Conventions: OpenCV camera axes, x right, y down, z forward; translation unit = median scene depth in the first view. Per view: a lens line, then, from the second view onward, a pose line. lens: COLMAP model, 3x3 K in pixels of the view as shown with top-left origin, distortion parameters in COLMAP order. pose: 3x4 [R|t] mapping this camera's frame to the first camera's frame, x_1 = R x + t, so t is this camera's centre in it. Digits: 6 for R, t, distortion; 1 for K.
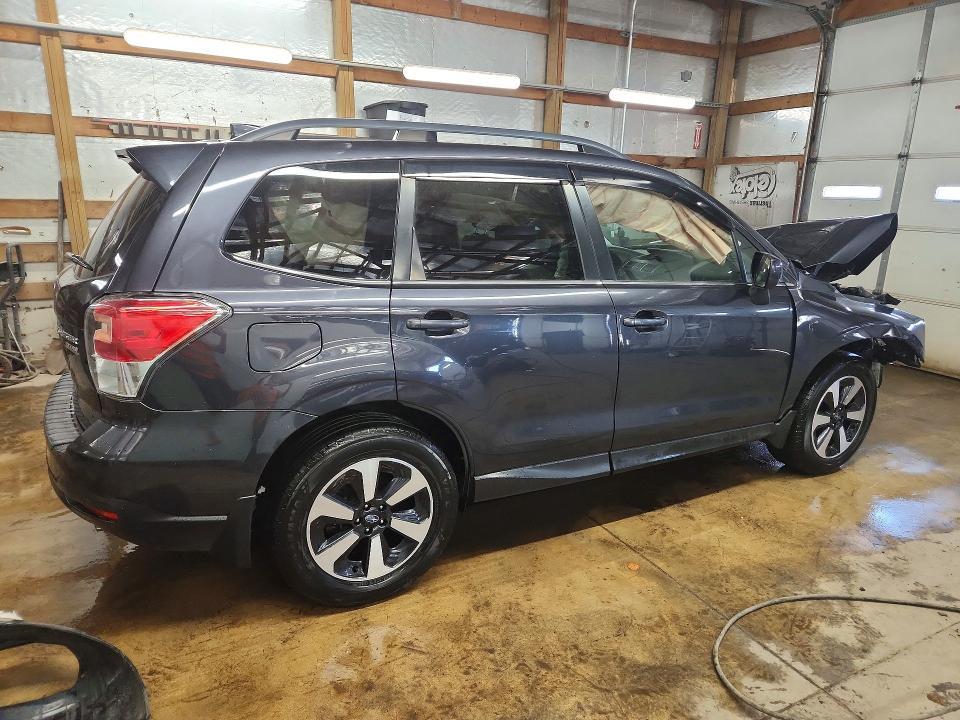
lens RADIAL K [[649.6, 0, 488.7], [0, 649.6, 359.6], [0, 0, 1]] dist [0.061243, -0.048030]
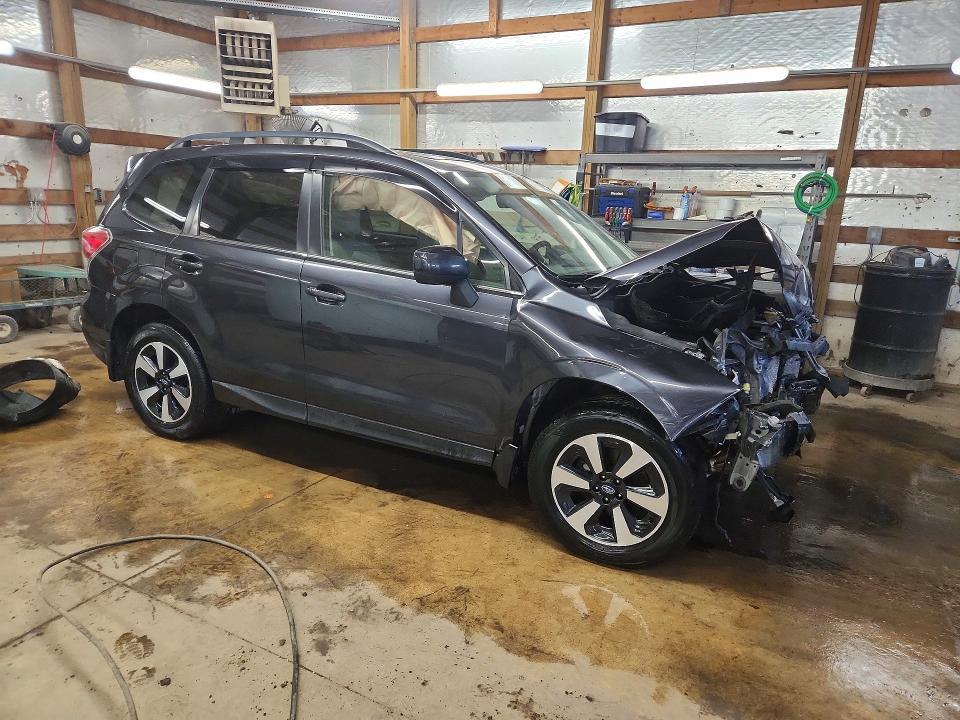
lens RADIAL K [[649.6, 0, 488.7], [0, 649.6, 359.6], [0, 0, 1]] dist [0.061243, -0.048030]
pose [[0.561515, 0.200553, -0.802794, 1.307417], [-0.233464, 0.969166, 0.078820, -0.102938], [0.793848, 0.143165, 0.591023, 0.571700]]
